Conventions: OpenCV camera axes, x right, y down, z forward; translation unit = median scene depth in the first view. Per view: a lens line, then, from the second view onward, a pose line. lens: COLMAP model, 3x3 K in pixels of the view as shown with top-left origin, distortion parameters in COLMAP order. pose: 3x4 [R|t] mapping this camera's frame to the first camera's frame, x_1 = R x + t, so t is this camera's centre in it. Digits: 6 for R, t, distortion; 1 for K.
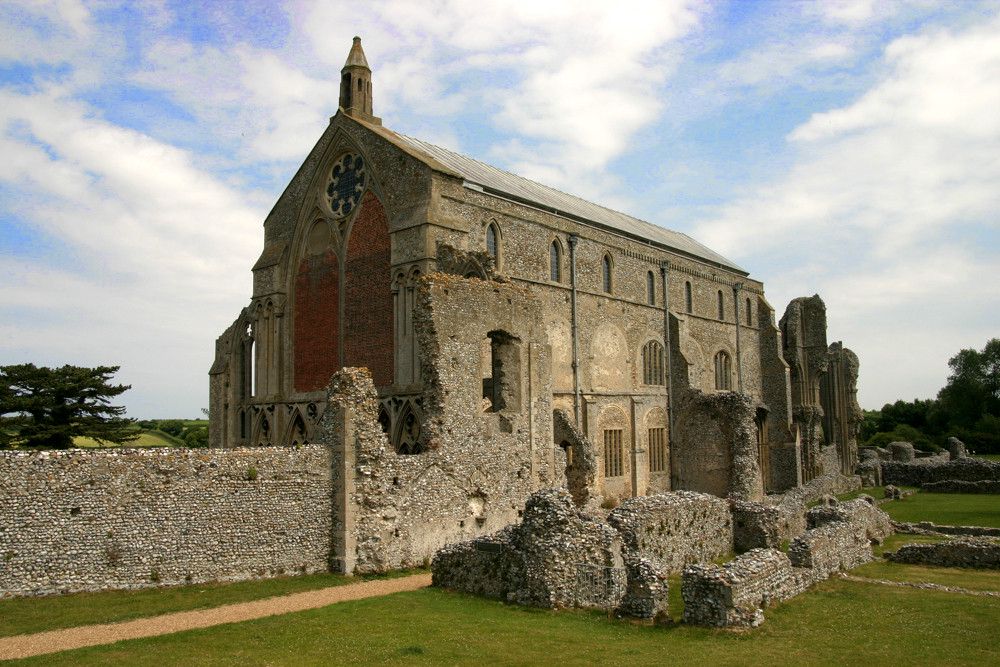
lens RADIAL K [[794.4, 0, 496.3], [0, 794.4, 338.0], [0, 0, 1]] dist [-0.106680, 0.028684]
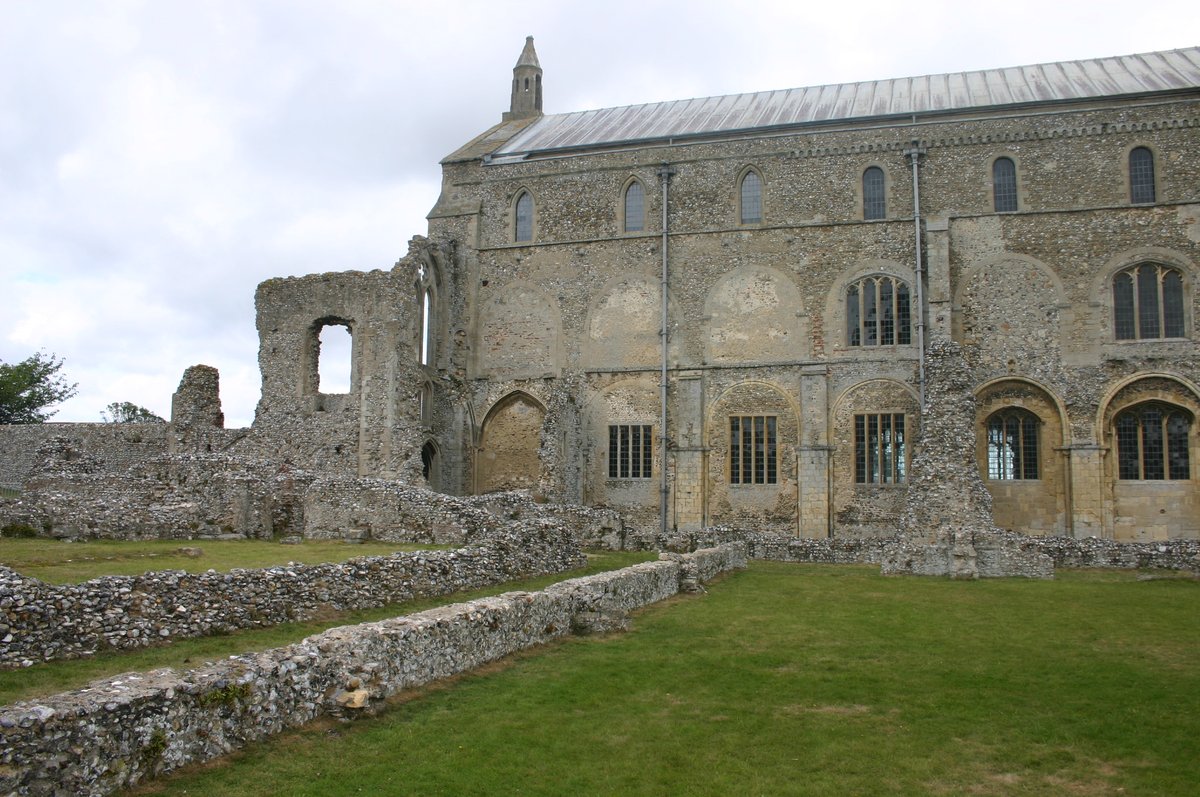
lens RADIAL K [[953.3, 0, 596.6], [0, 953.3, 404.5], [0, 0, 1]] dist [-0.106680, 0.028684]
pose [[0.396349, -0.063507, -0.915901, 0.884339], [0.088425, 0.995607, -0.030768, 0.122050], [0.913832, -0.068794, 0.400223, 0.552154]]
